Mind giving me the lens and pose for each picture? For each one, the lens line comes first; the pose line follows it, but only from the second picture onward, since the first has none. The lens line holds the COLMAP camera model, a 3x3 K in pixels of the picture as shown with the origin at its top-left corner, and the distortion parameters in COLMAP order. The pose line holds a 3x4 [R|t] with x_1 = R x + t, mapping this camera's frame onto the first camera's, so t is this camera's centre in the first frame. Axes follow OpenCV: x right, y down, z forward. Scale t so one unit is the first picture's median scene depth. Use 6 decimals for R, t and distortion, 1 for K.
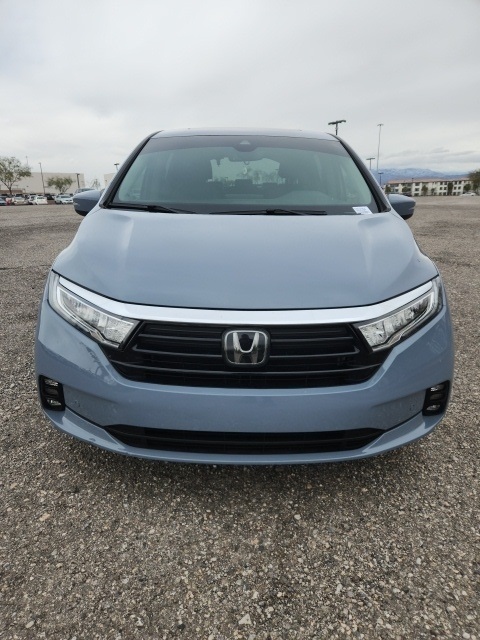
lens RADIAL K [[425.0, 0, 236.1], [0, 425.0, 334.6], [0, 0, 1]] dist [0.031610, -0.016408]
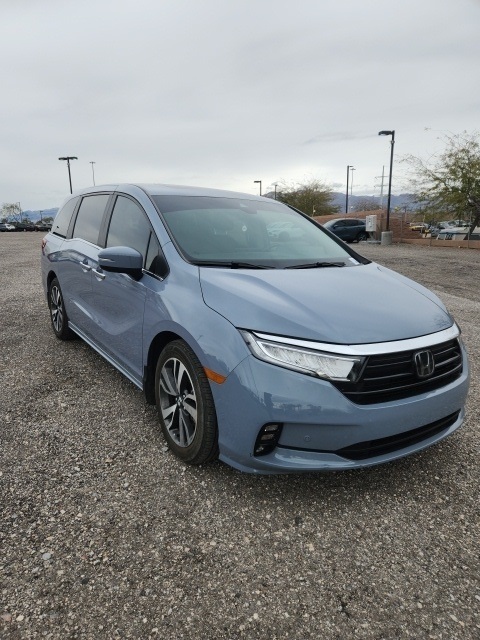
lens RADIAL K [[425.0, 0, 237.7], [0, 425.0, 323.5], [0, 0, 1]] dist [0.031610, -0.016408]
pose [[0.816647, -0.099460, 0.568502, -1.215679], [0.153785, 0.986926, -0.048247, -0.125056], [-0.556271, 0.126828, 0.821266, 0.126822]]
